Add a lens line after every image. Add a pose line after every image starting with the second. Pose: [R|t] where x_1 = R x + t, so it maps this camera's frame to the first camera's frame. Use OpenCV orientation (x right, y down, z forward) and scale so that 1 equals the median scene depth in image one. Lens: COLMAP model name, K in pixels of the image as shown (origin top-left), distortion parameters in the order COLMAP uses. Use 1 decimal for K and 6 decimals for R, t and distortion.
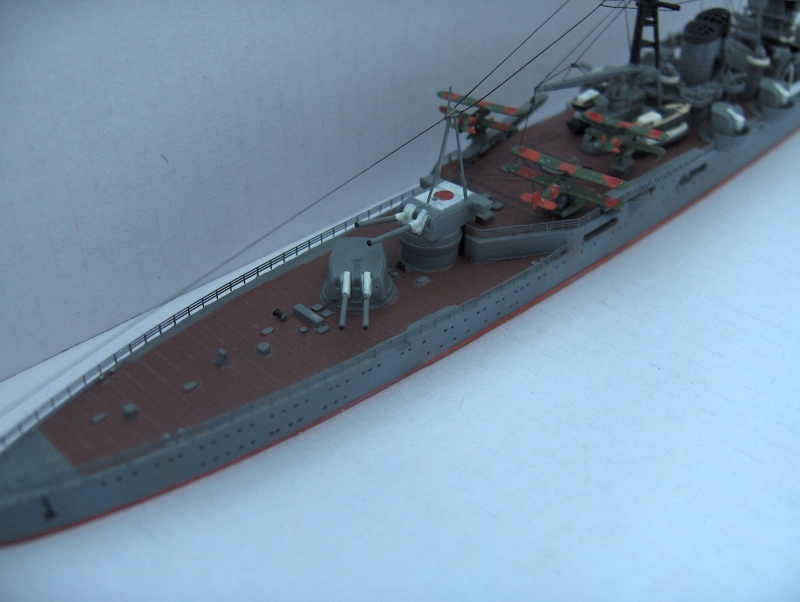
lens RADIAL K [[904.6, 0, 400.0], [0, 904.6, 301.0], [0, 0, 1]] dist [-0.134116, 0.002255]
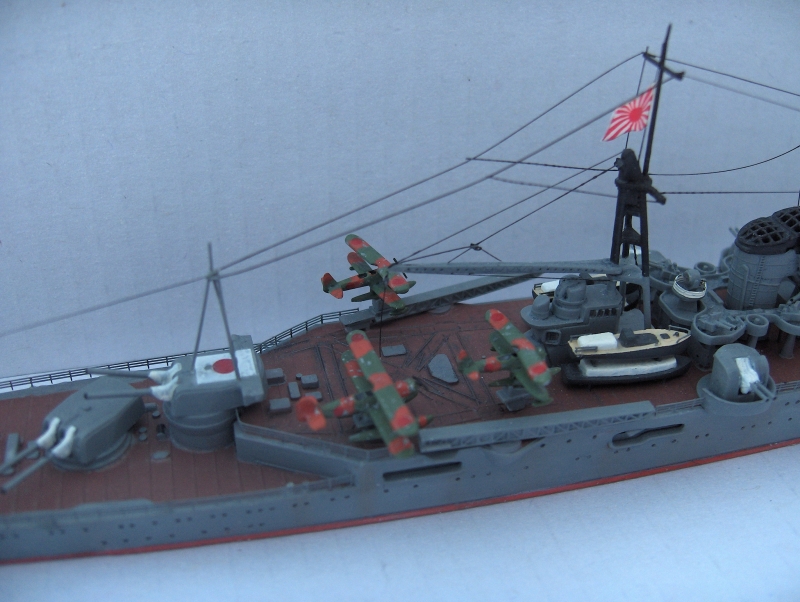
lens RADIAL K [[904.6, 0, 400.0], [0, 904.6, 301.0], [0, 0, 1]] dist [-0.134116, 0.002255]
pose [[0.858172, 0.280036, -0.430257, 0.497057], [-0.297578, 0.954299, 0.027576, -0.233005], [0.418317, 0.104370, 0.902285, 0.315814]]
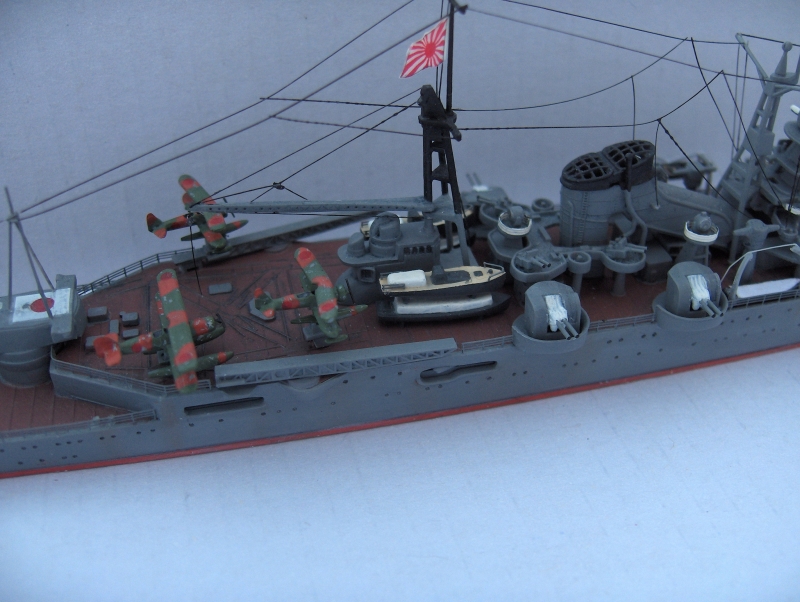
lens RADIAL K [[904.6, 0, 400.0], [0, 904.6, 301.0], [0, 0, 1]] dist [-0.134116, 0.002255]
pose [[0.849983, 0.305258, -0.429356, 0.662473], [-0.290929, 0.951451, 0.100509, -0.289748], [0.439192, 0.039481, 0.897525, 0.387552]]
